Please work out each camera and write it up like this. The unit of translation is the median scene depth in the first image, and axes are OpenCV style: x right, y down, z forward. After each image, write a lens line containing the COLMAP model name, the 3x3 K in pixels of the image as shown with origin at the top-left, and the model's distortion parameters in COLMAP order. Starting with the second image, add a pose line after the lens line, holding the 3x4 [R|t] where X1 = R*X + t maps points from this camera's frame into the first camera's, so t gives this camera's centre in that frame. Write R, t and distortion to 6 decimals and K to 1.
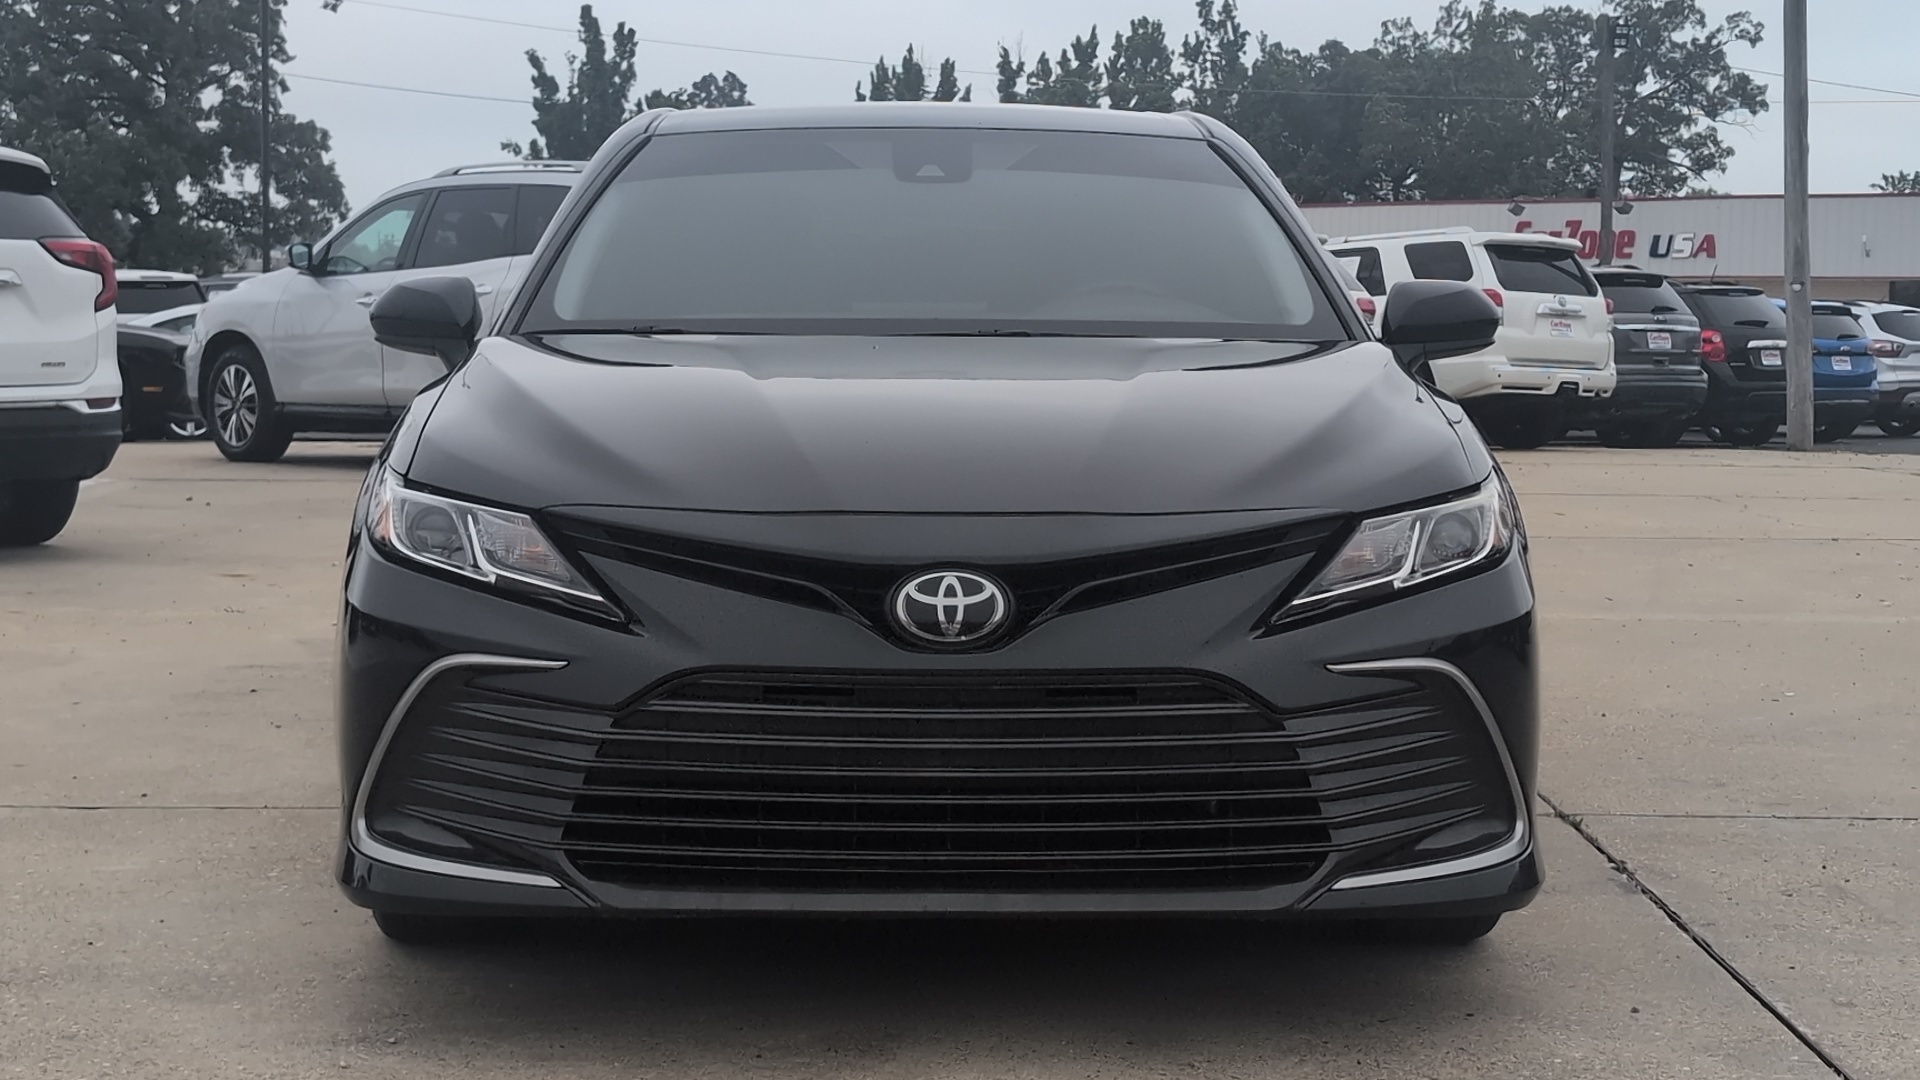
lens RADIAL K [[1651.9, 0, 969.1], [0, 1651.9, 530.0], [0, 0, 1]] dist [-0.000257, -0.006602]
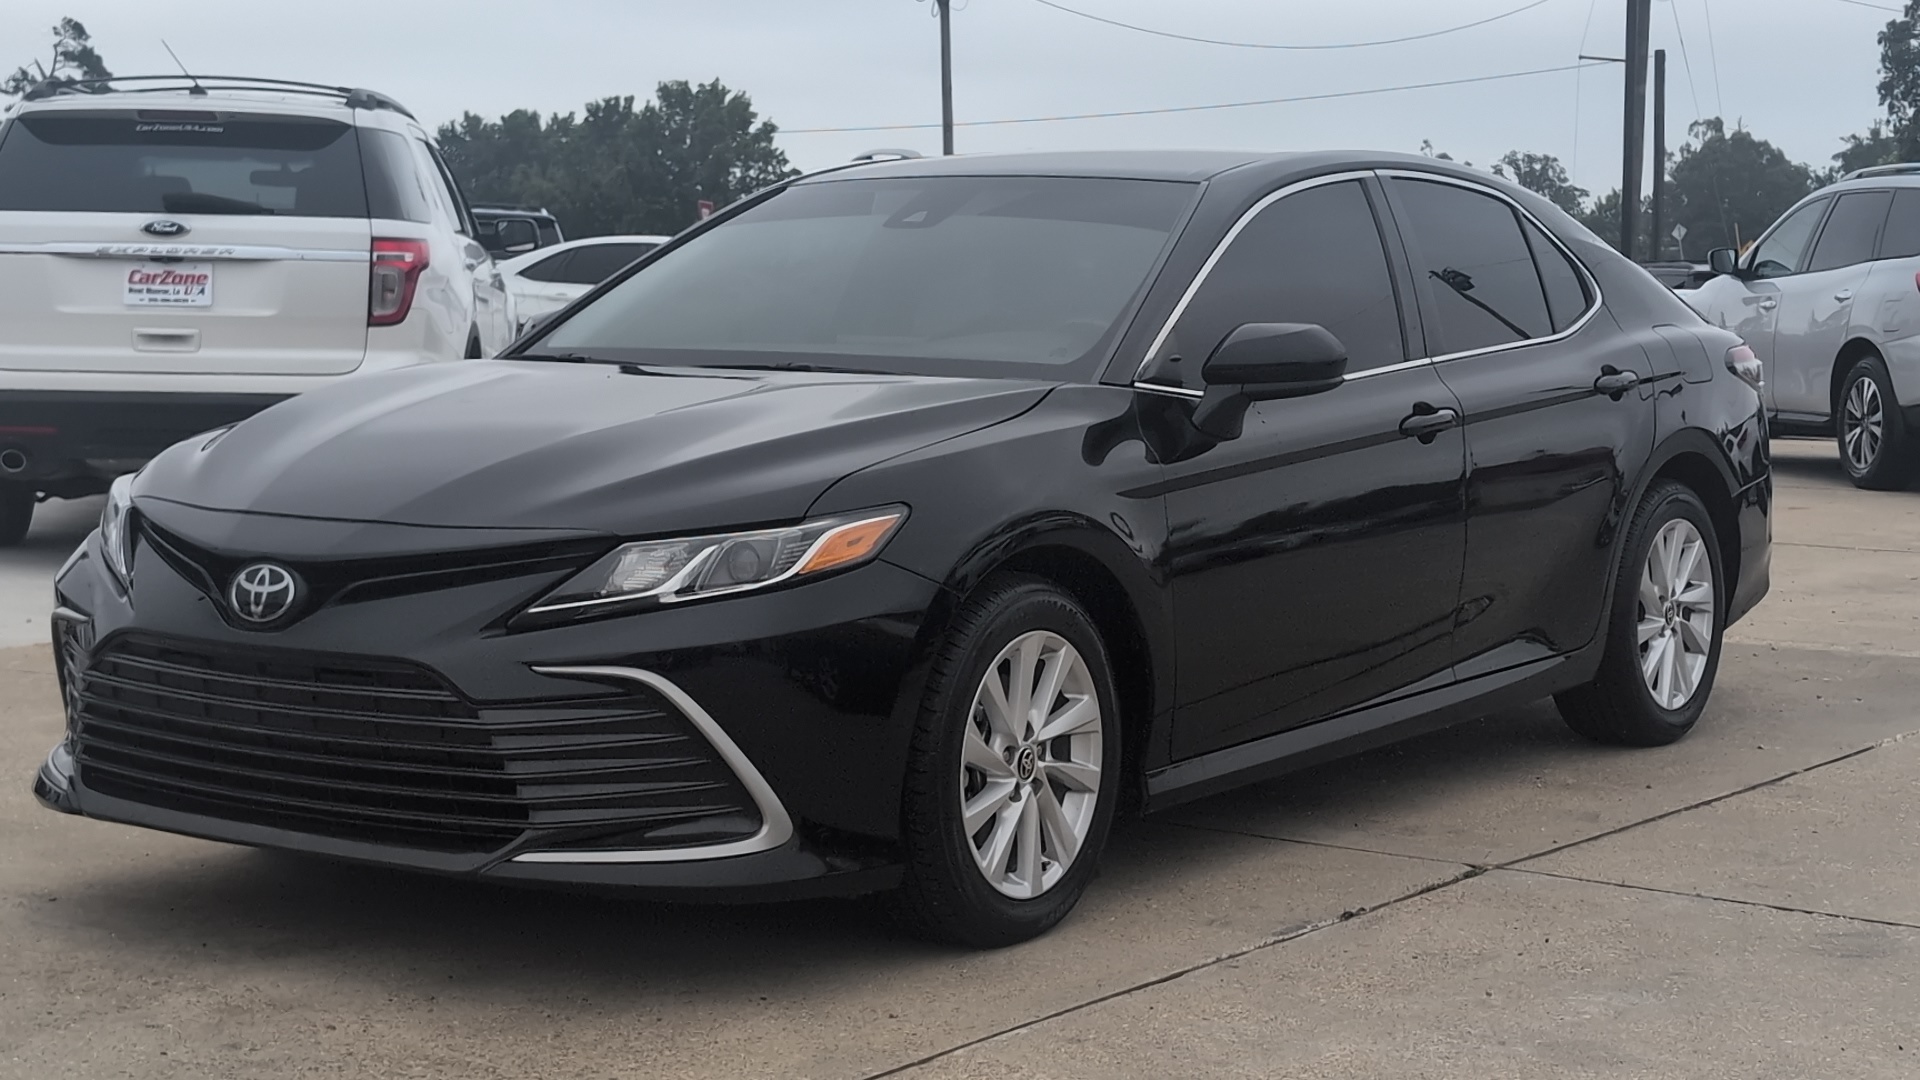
lens RADIAL K [[1651.9, 0, 969.1], [0, 1651.9, 530.0], [0, 0, 1]] dist [-0.000257, -0.006602]
pose [[0.946502, 0.053435, -0.318244, 0.864330], [-0.048291, 0.998544, 0.024038, -0.054007], [0.319065, -0.007383, 0.947704, 0.016916]]
